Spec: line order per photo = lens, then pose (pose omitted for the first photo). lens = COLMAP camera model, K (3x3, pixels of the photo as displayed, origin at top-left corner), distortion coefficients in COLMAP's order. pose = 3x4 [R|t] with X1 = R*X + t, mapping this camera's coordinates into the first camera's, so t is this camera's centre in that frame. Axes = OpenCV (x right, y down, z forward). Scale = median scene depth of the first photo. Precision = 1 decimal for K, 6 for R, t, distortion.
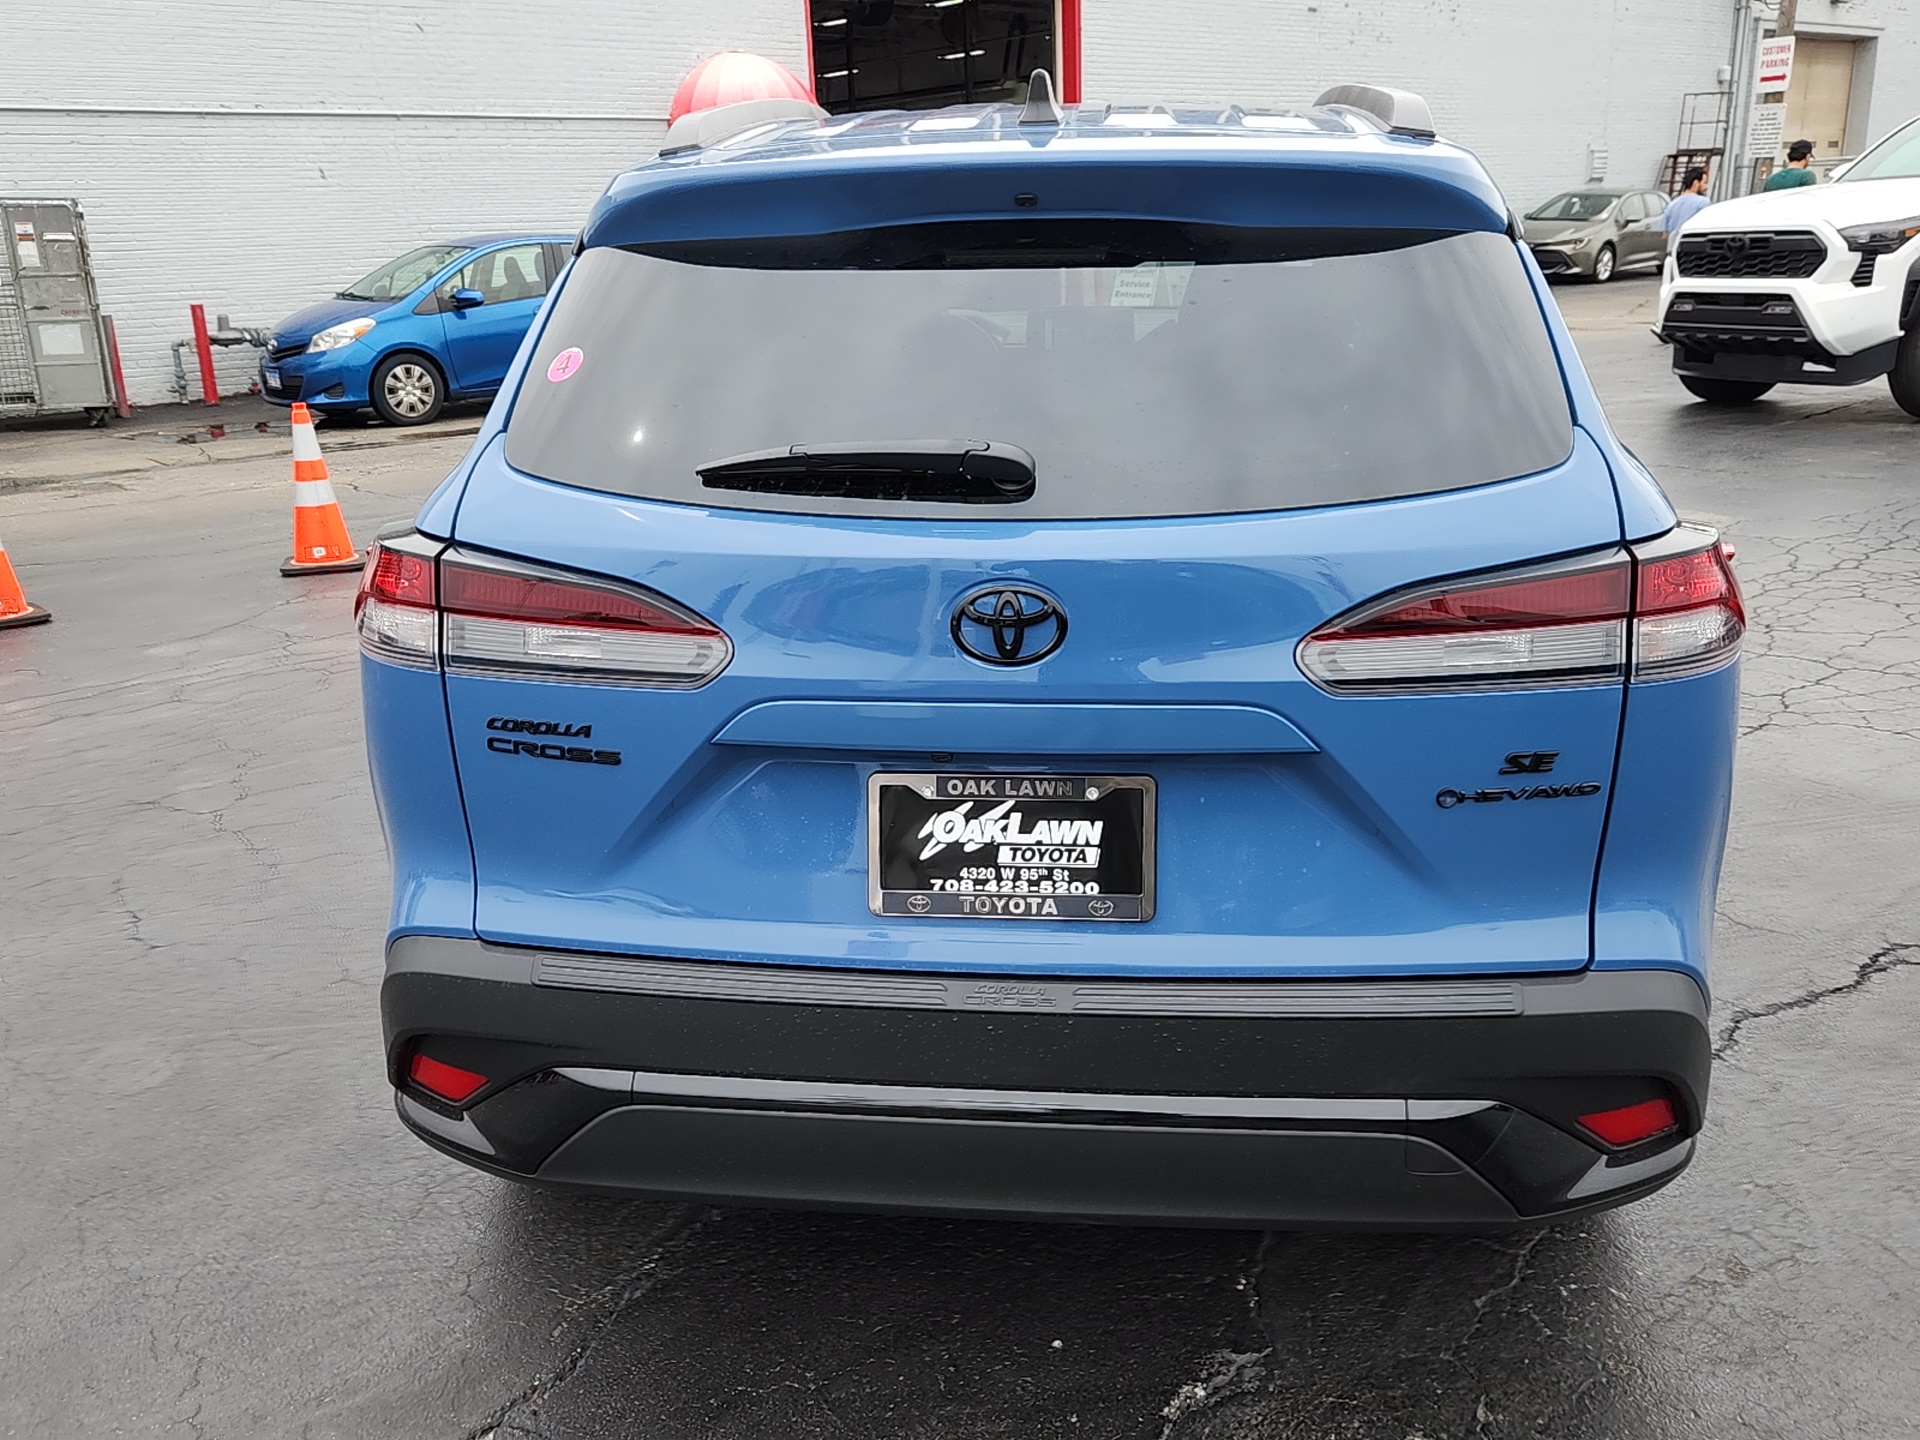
lens RADIAL K [[1624.1, 0, 953.3], [0, 1624.1, 718.7], [0, 0, 1]] dist [0.066365, -0.062915]
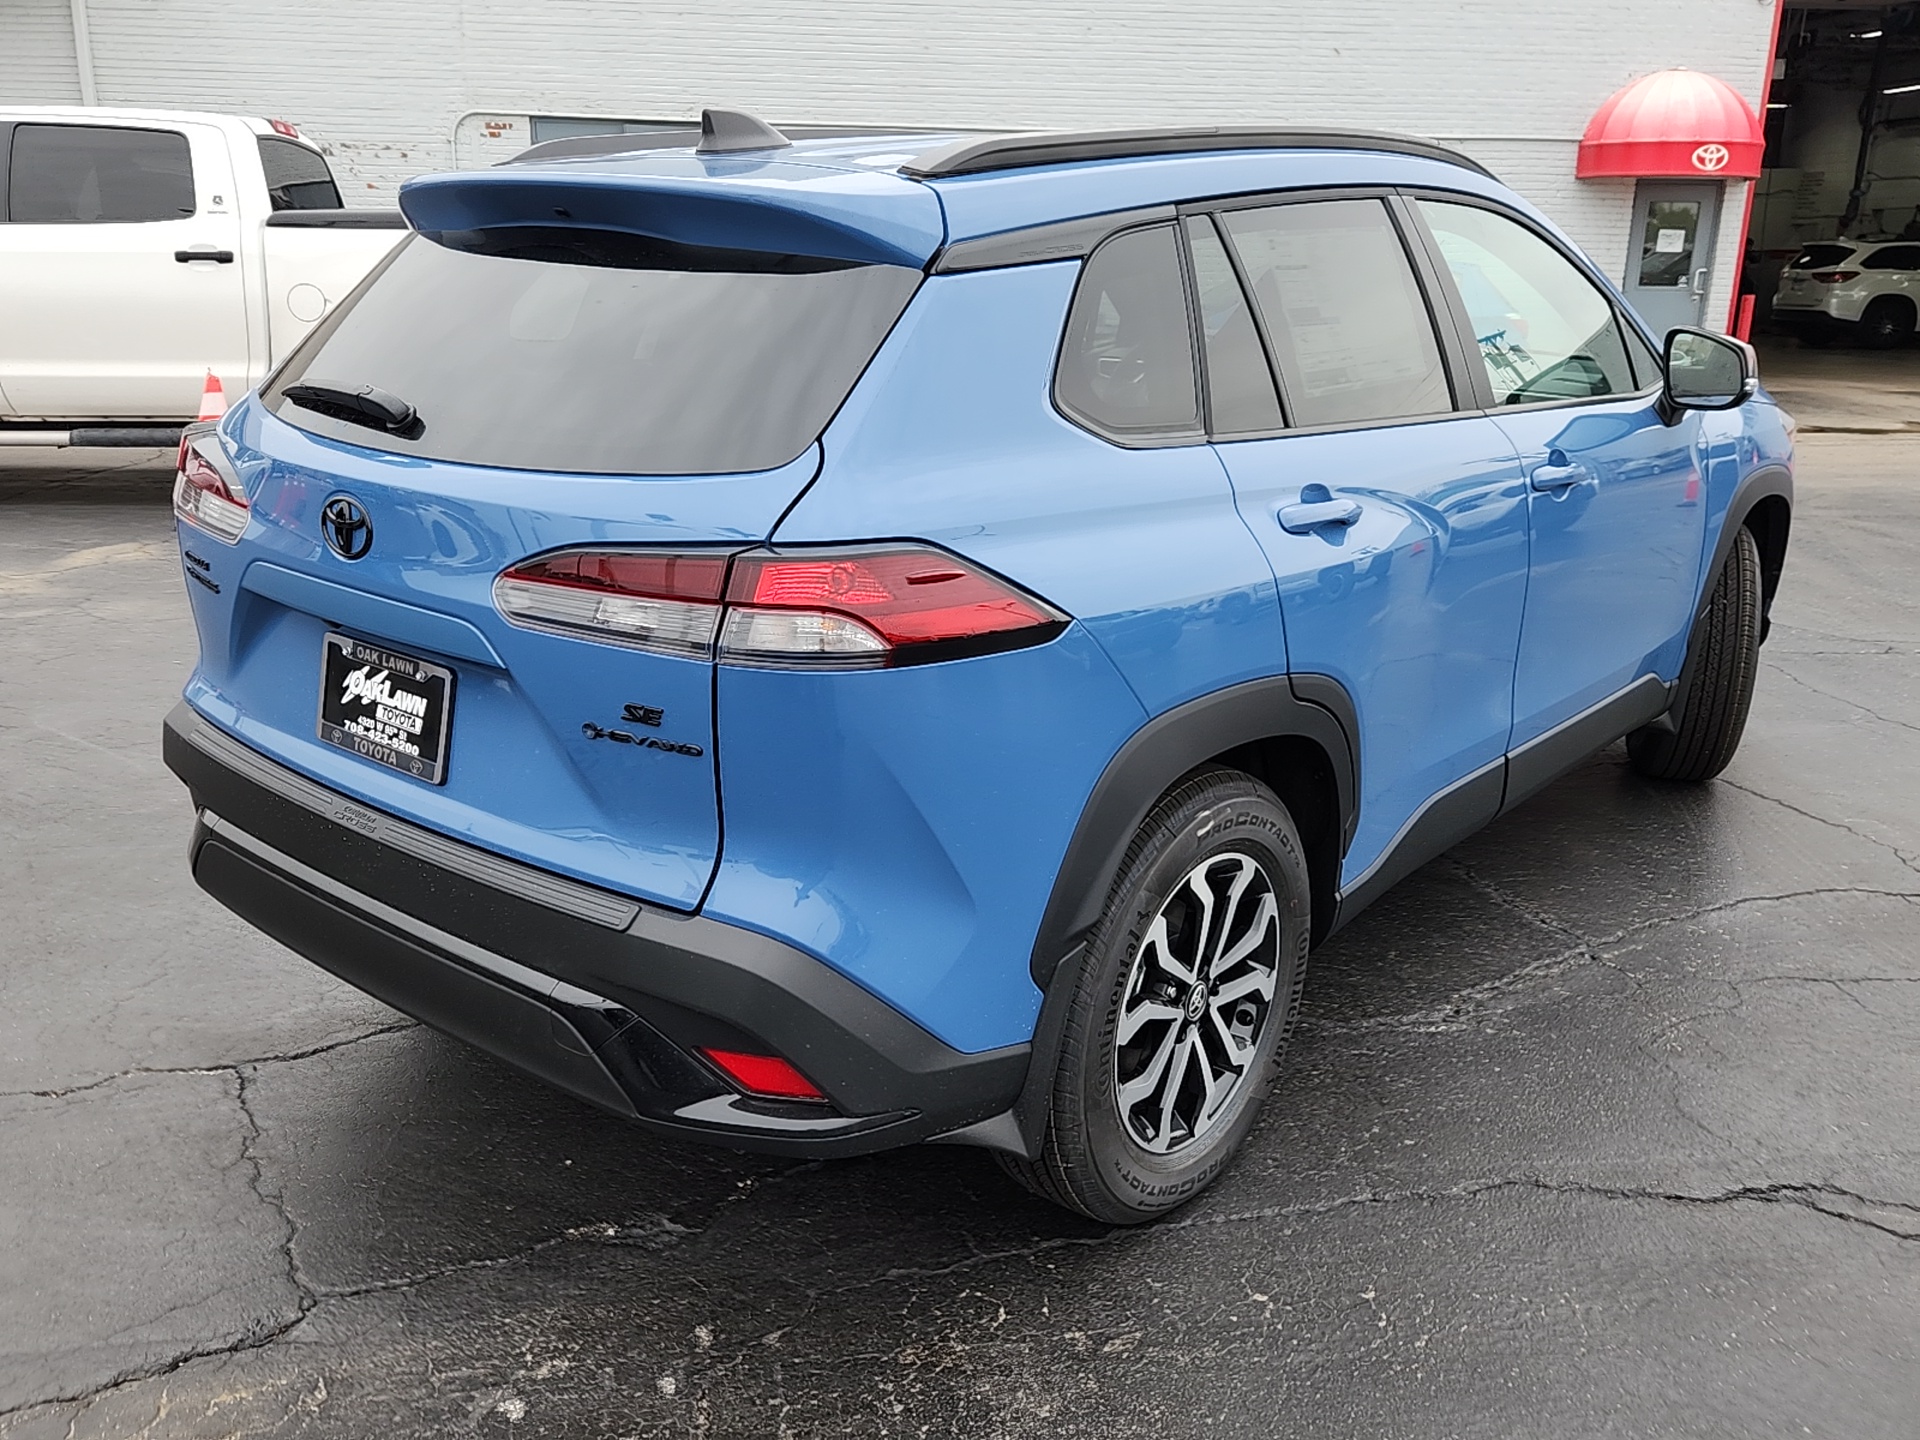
lens RADIAL K [[1624.1, 0, 965.9], [0, 1624.1, 722.1], [0, 0, 1]] dist [0.066365, -0.062915]
pose [[0.829736, 0.203926, -0.519569, 1.092152], [-0.208159, 0.976767, 0.050949, -0.071100], [0.517888, 0.065879, 0.852908, 0.132358]]
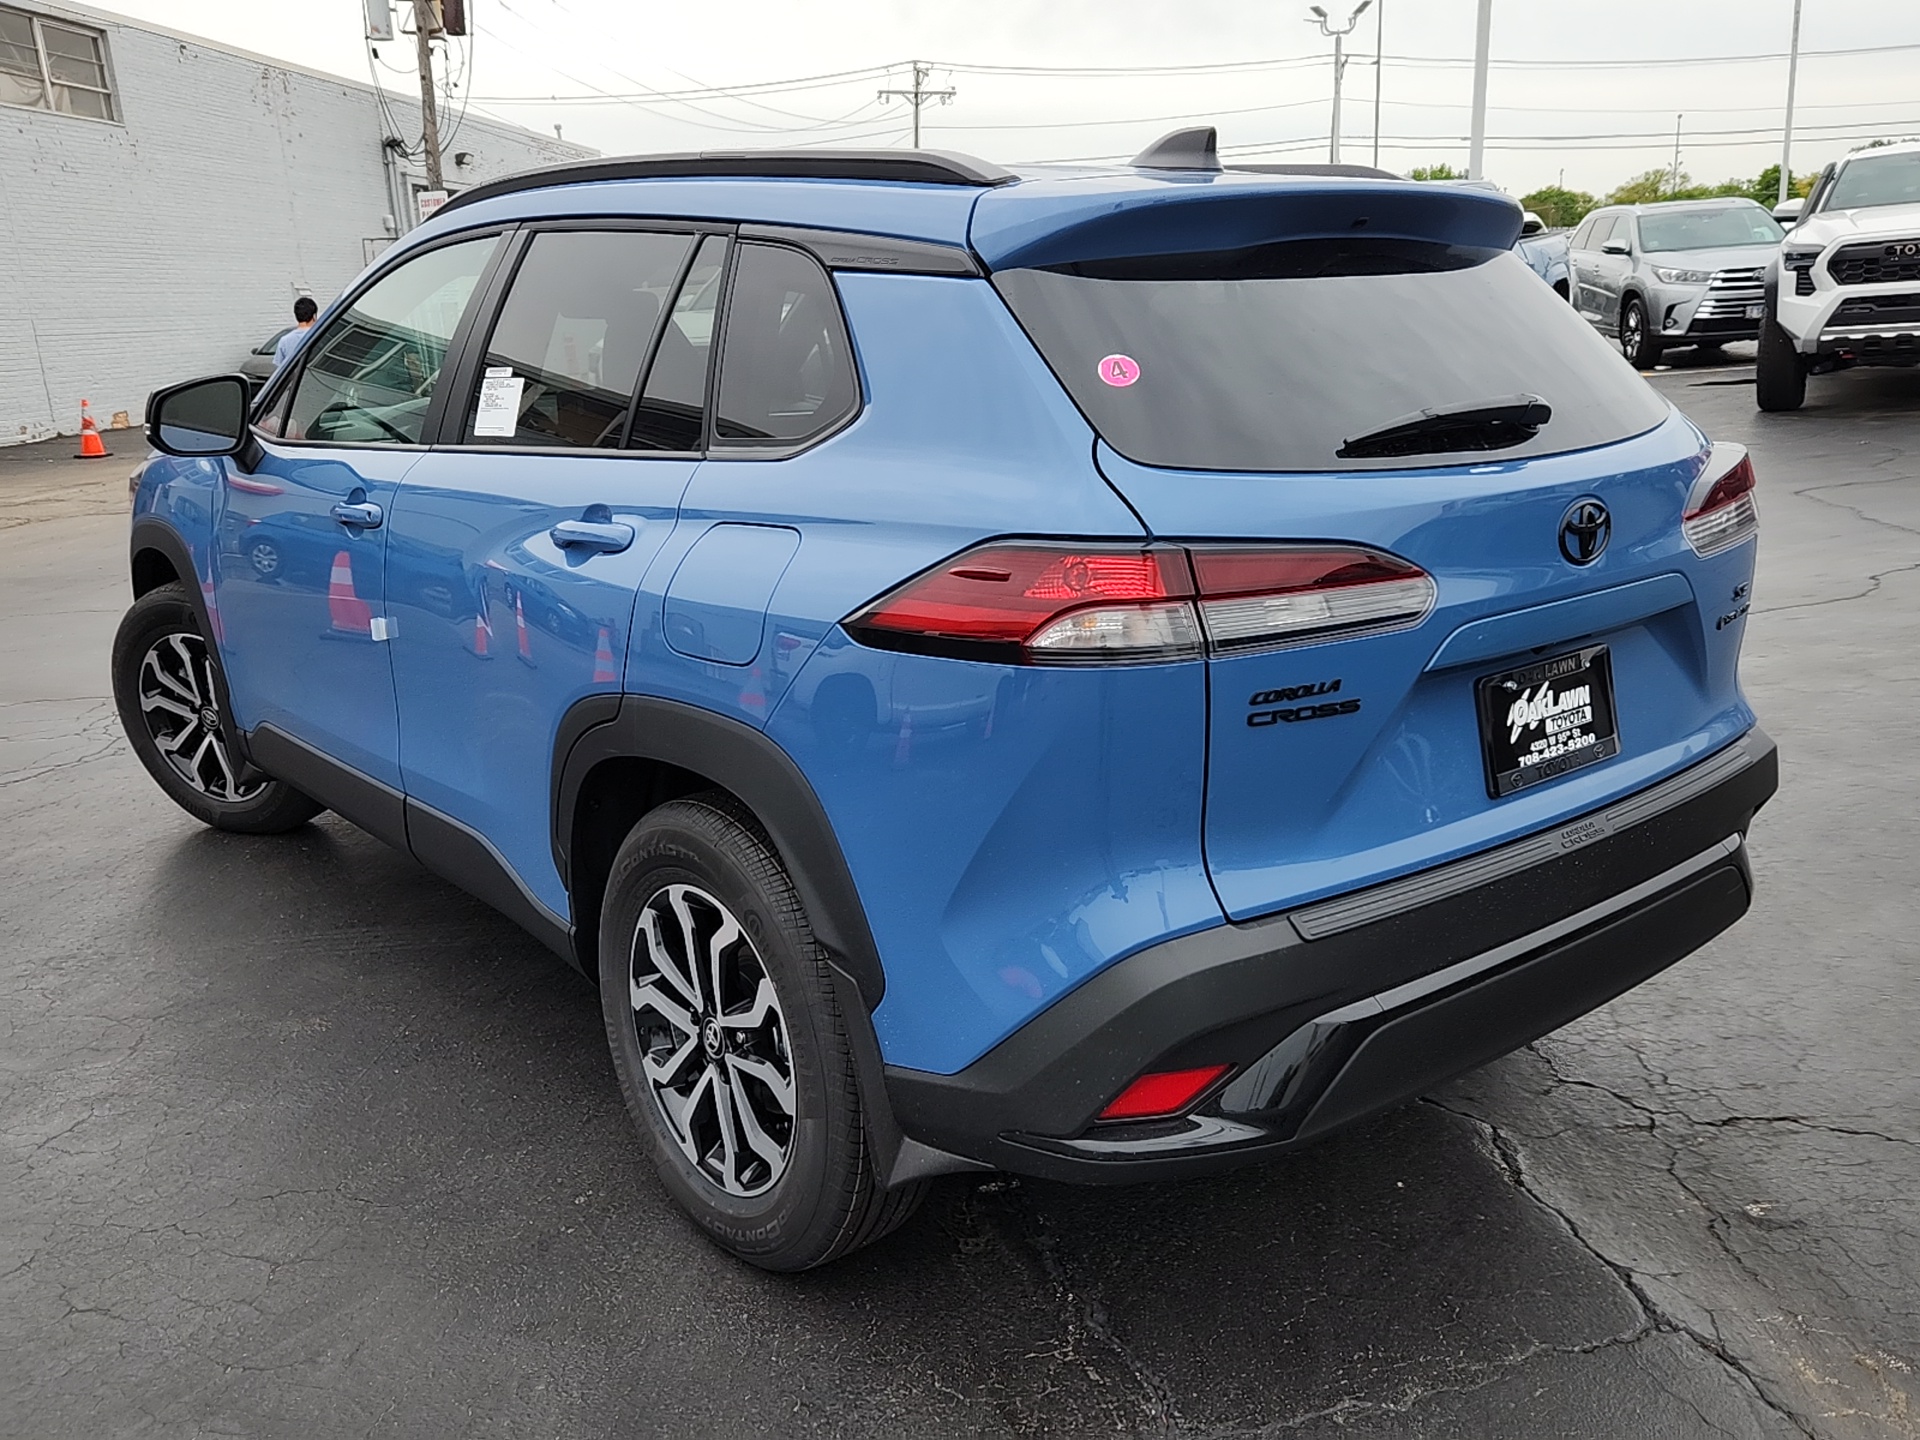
lens RADIAL K [[1624.1, 0, 954.0], [0, 1624.1, 728.1], [0, 0, 1]] dist [0.066365, -0.062915]
pose [[0.710944, -0.181305, 0.679475, -1.145676], [0.232659, 0.972426, 0.016040, -0.041073], [-0.663648, 0.146683, 0.733523, 0.379719]]
